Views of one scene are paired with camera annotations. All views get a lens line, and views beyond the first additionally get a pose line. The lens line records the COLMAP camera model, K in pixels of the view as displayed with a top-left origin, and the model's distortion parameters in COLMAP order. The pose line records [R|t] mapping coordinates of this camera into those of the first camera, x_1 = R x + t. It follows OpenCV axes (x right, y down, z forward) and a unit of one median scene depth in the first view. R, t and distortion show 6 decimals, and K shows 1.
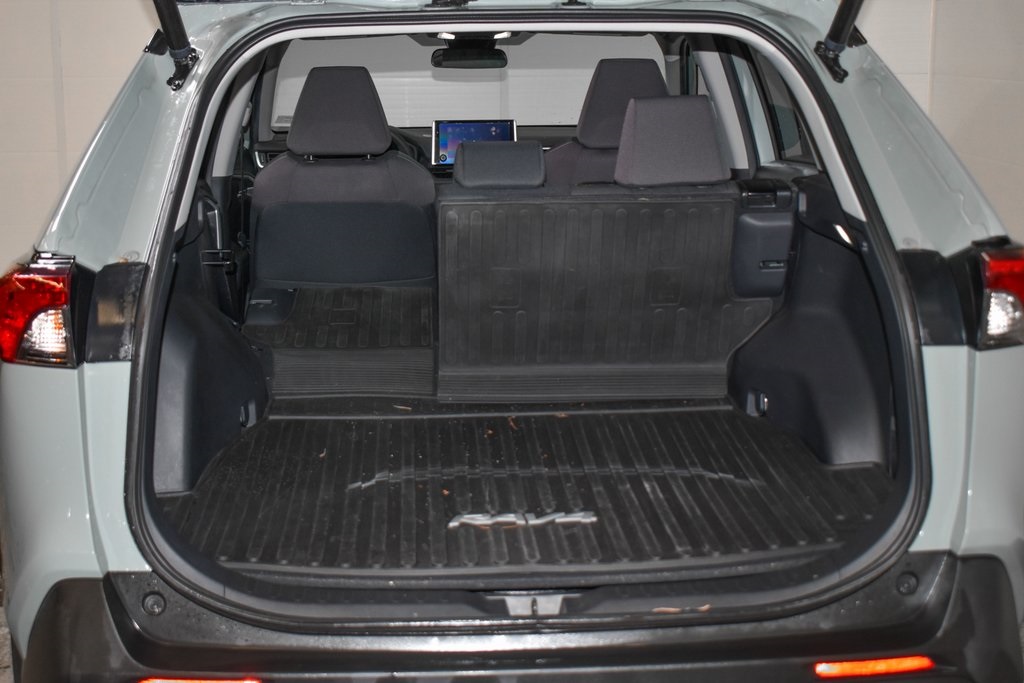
lens RADIAL K [[1506.0, 0, 510.0], [0, 1506.0, 341.3], [0, 0, 1]] dist [-0.020453, 0.000000]
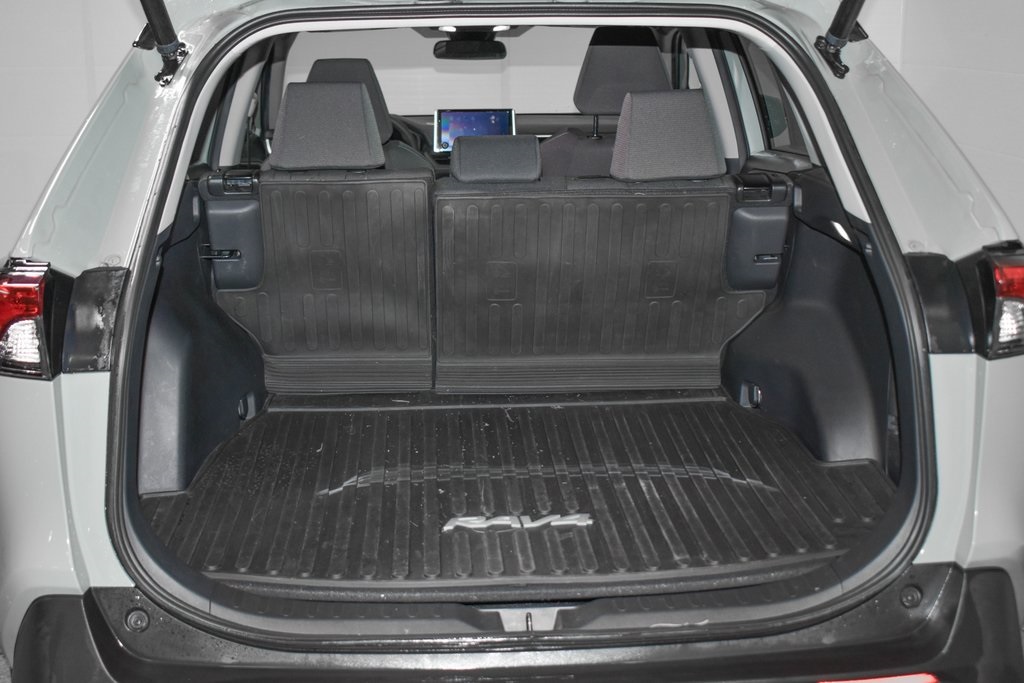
lens RADIAL K [[1310.6, 0, 514.5], [0, 1310.6, 341.5], [0, 0, 1]] dist [-0.025620, 0.000000]
pose [[0.999999, 0.000652, 0.001400, 0.004842], [-0.000702, 0.999345, 0.036175, -0.031238], [-0.001375, -0.036176, 0.999345, 0.141188]]
